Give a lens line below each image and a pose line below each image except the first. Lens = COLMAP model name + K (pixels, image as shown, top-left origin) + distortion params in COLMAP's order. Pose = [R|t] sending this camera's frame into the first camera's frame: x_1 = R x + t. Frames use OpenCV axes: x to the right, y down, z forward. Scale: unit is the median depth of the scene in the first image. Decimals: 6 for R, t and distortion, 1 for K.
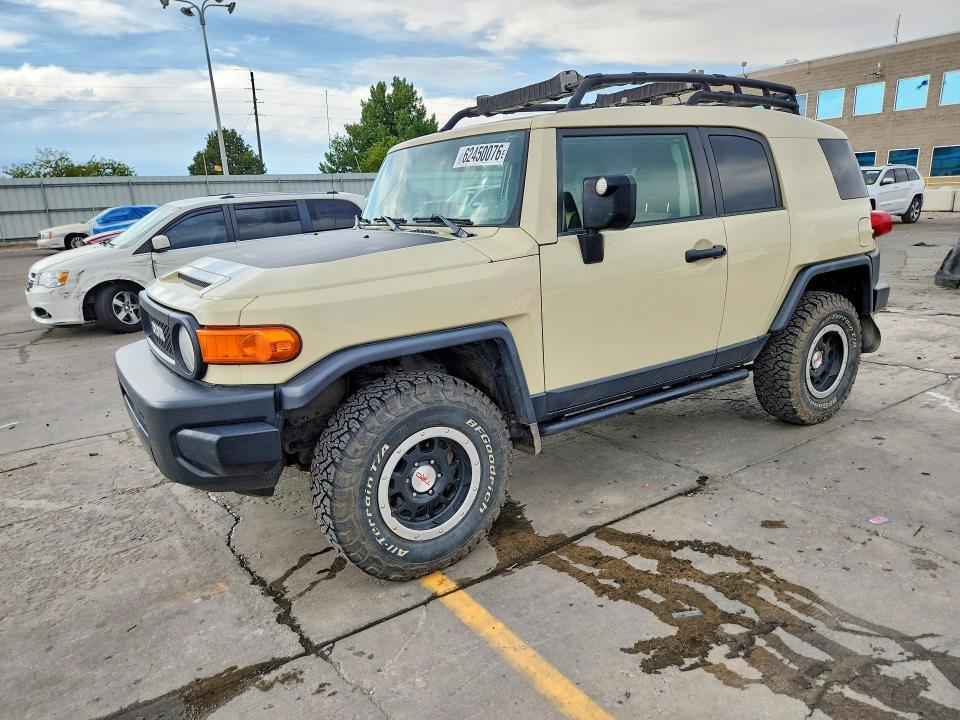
lens RADIAL K [[653.7, 0, 483.1], [0, 653.7, 362.5], [0, 0, 1]] dist [0.026062, -0.007186]
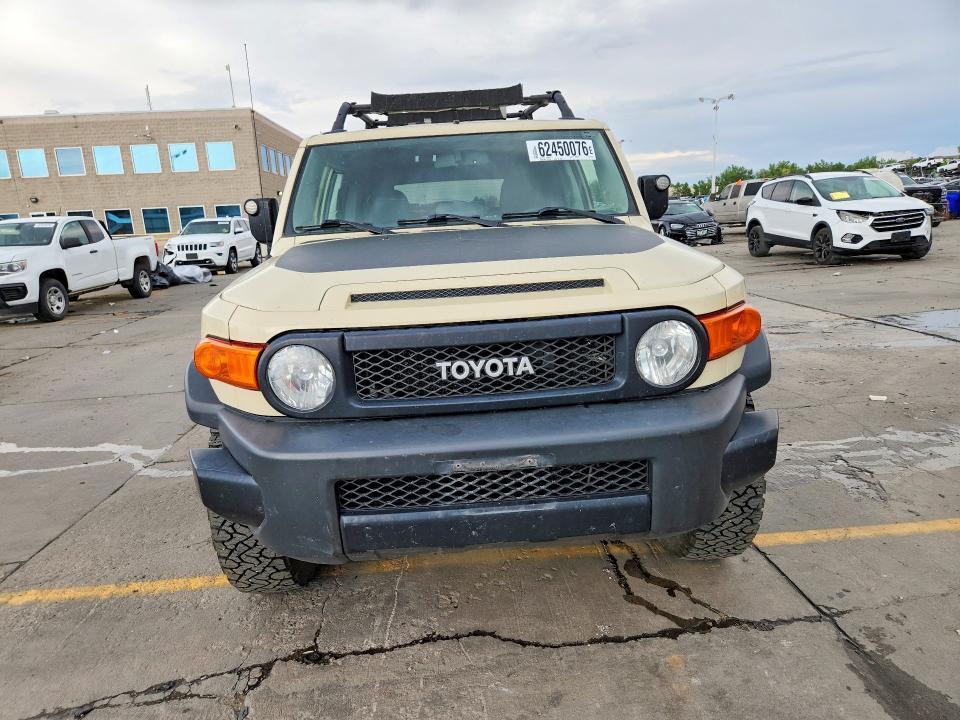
lens RADIAL K [[653.7, 0, 477.4], [0, 653.7, 367.7], [0, 0, 1]] dist [0.026062, -0.007186]
pose [[0.537109, -0.182763, 0.823475, -0.941479], [0.244644, 0.968036, 0.055278, -0.079443], [-0.807256, 0.171768, 0.564653, 0.585043]]
